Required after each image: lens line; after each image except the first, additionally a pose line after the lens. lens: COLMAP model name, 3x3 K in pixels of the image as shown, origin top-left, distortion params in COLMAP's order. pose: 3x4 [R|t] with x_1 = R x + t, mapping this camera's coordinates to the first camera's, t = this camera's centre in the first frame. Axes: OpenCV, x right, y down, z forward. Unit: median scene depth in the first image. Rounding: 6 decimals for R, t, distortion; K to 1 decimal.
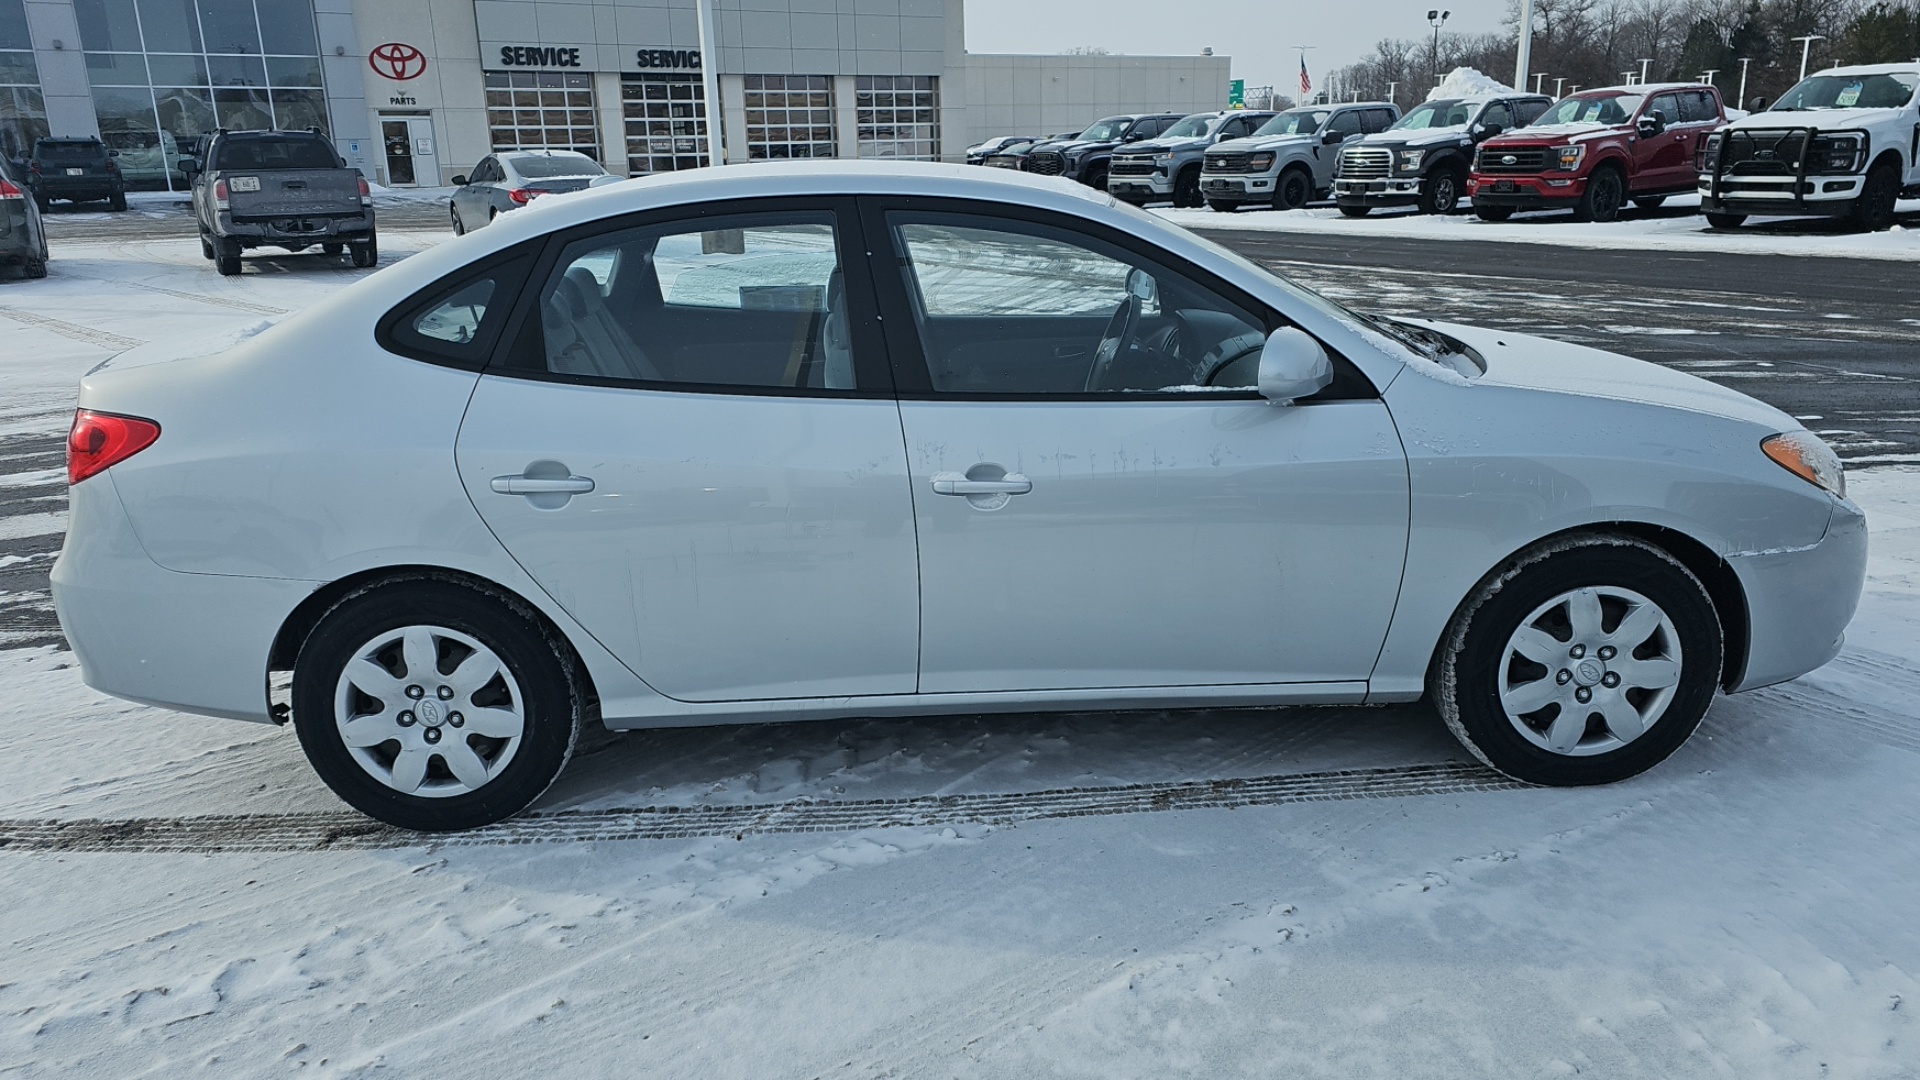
lens RADIAL K [[1361.0, 0, 950.5], [0, 1361.0, 547.1], [0, 0, 1]] dist [0.083071, -0.071240]
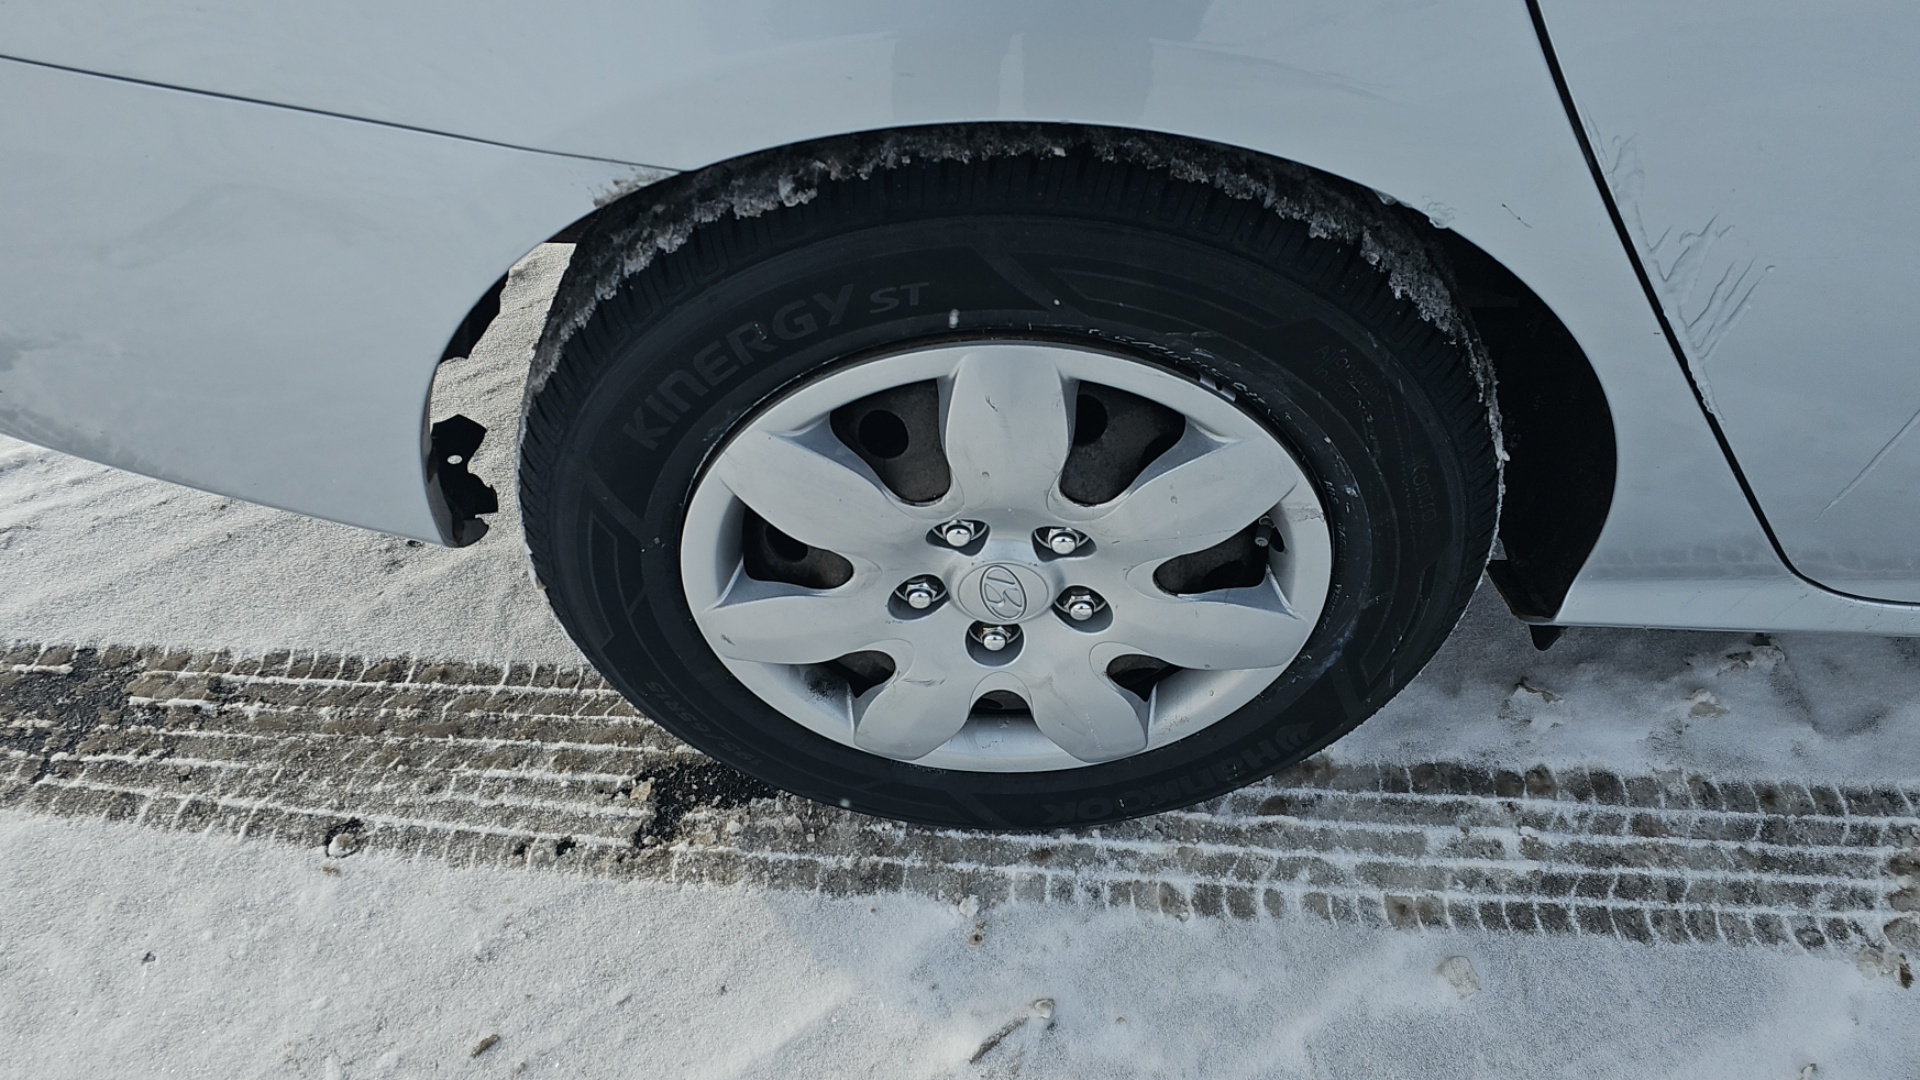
lens RADIAL K [[1361.0, 0, 966.1], [0, 1361.0, 543.9], [0, 0, 1]] dist [0.083071, -0.071240]
pose [[0.997326, 0.073059, 0.001696, -0.384654], [-0.062396, 0.839222, 0.540197, -0.041077], [0.038043, -0.538858, 0.841537, 0.761684]]
